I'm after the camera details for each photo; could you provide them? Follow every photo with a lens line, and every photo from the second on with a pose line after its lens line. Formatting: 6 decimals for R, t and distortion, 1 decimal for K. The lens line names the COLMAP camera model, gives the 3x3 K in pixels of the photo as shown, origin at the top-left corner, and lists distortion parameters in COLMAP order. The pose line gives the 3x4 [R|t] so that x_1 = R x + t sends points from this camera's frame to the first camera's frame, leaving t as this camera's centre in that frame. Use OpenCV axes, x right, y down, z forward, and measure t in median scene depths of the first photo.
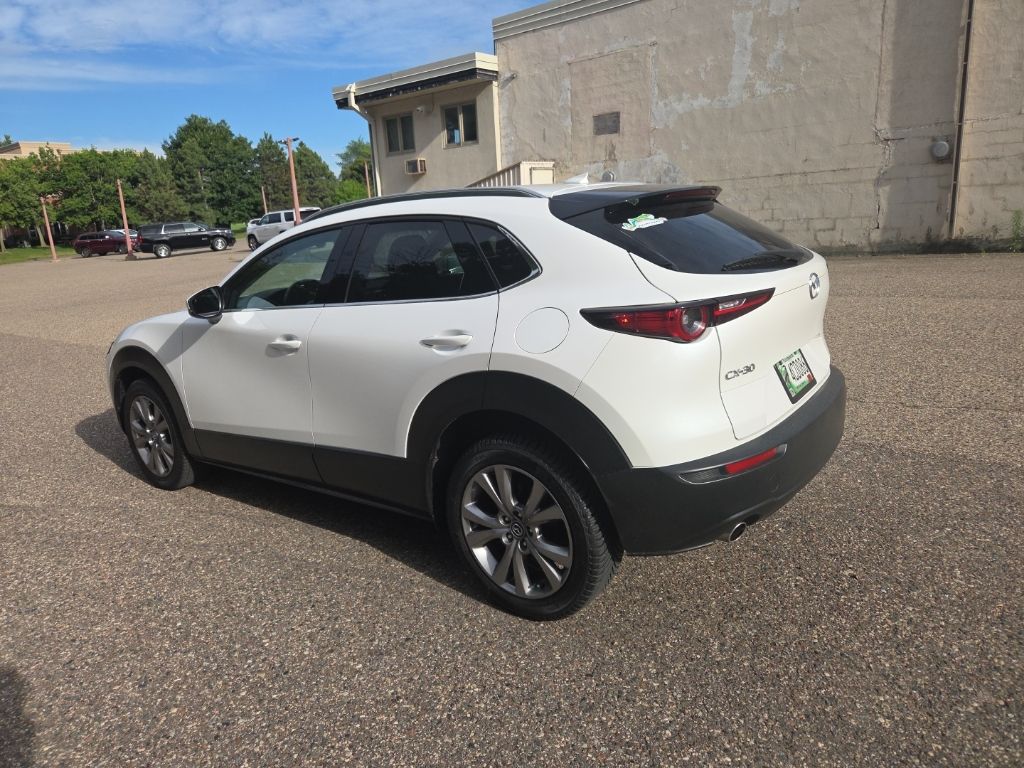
lens RADIAL K [[696.6, 0, 502.4], [0, 696.6, 360.3], [0, 0, 1]] dist [0.068827, -0.054242]
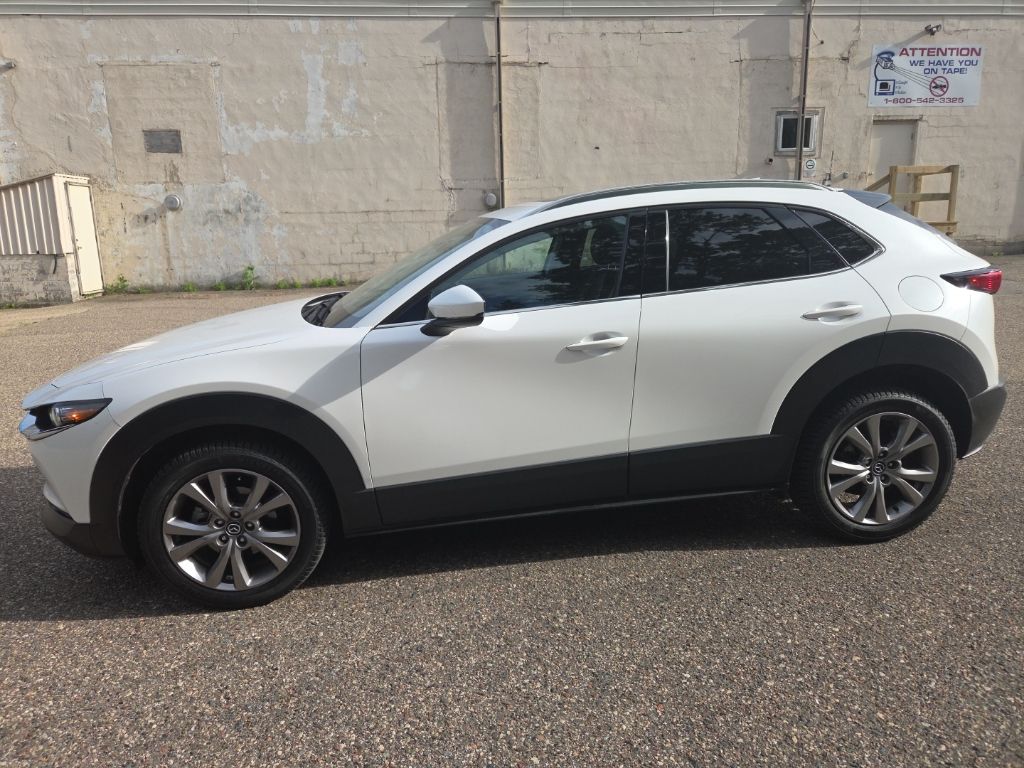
lens RADIAL K [[696.6, 0, 501.2], [0, 696.6, 362.4], [0, 0, 1]] dist [0.068827, -0.054242]
pose [[0.701946, -0.092543, 0.706192, -0.243147], [0.132374, 0.991198, -0.001686, -0.003369], [-0.699821, 0.094665, 0.708018, 0.112776]]
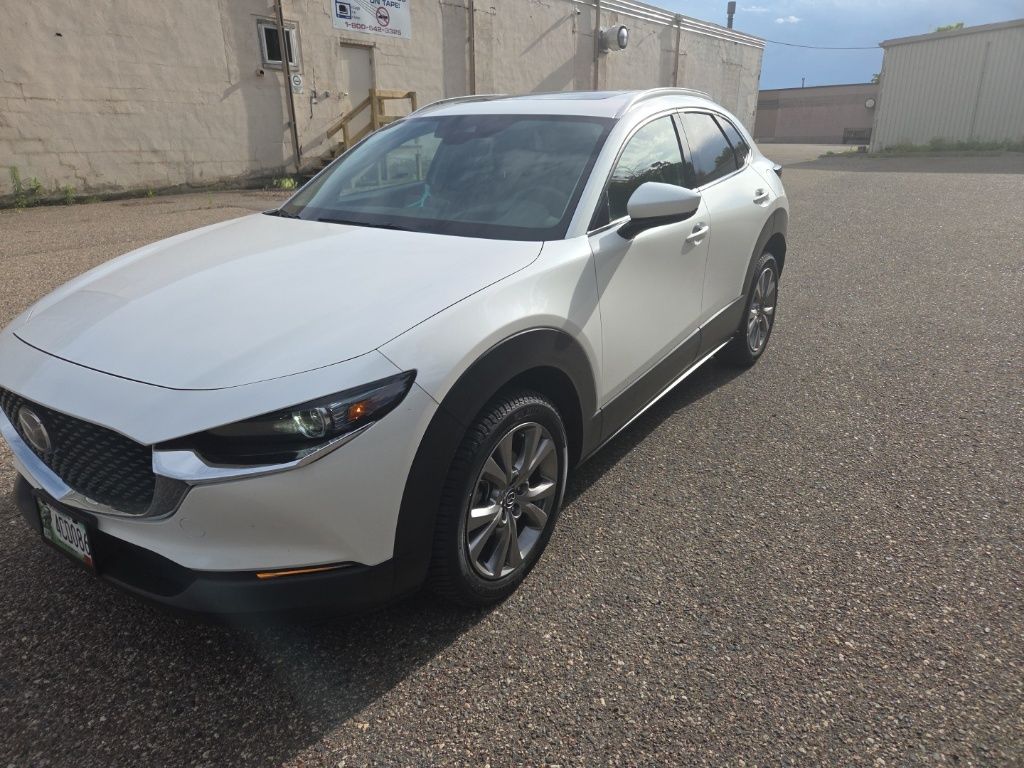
lens RADIAL K [[690.5, 0, 510.6], [0, 690.5, 383.1], [0, 0, 1]] dist [0.028557, -0.021643]
pose [[-0.062097, -0.276637, 0.958966, -0.307080], [0.221788, 0.932972, 0.283500, -0.038515], [-0.973116, 0.230292, 0.003420, 0.311353]]
